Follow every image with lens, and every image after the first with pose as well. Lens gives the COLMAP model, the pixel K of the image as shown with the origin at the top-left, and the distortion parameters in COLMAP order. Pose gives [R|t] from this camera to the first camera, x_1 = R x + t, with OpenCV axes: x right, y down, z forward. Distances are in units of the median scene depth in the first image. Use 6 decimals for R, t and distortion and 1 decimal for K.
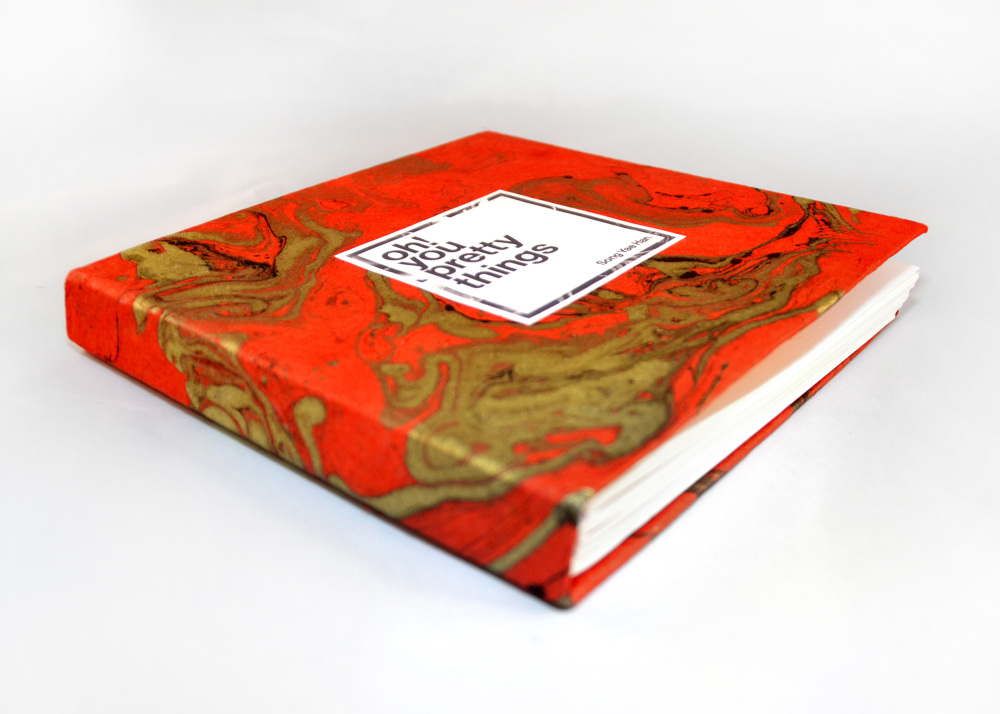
lens RADIAL K [[1007.9, 0, 500.0], [0, 1007.9, 357.0], [0, 0, 1]] dist [-0.006547, 0.000668]
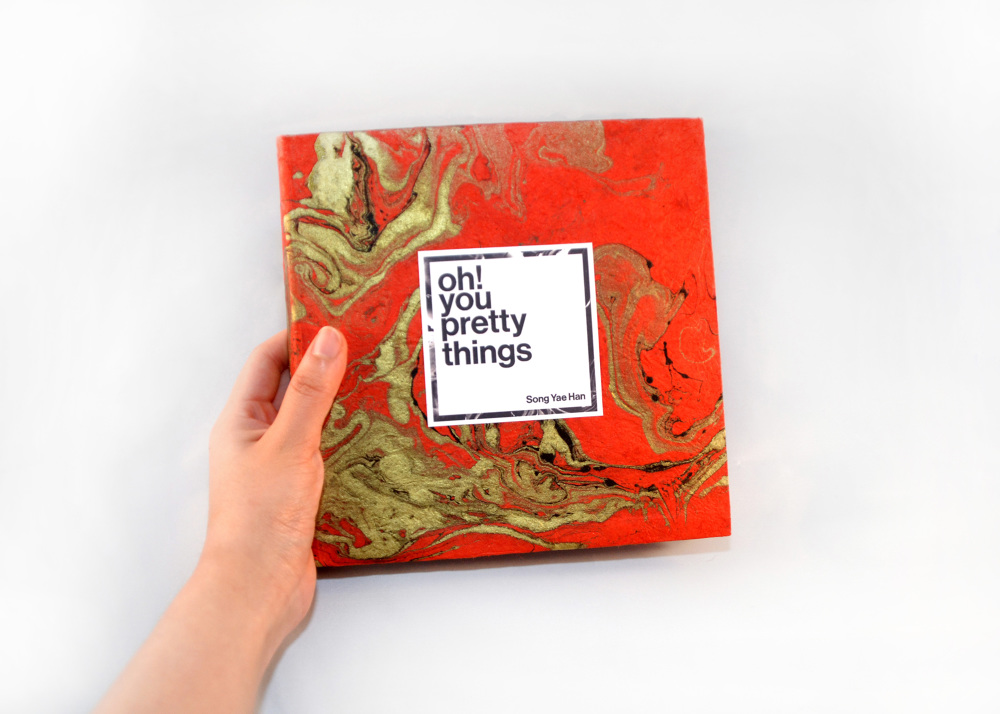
lens RADIAL K [[818.0, 0, 500.0], [0, 818.0, 357.0], [0, 0, 1]] dist [-0.001716, -0.000998]
pose [[0.699145, 0.714735, 0.018708, 0.003357], [-0.391010, 0.360313, 0.846927, -1.098482], [0.598588, -0.599440, 0.531380, 0.362968]]
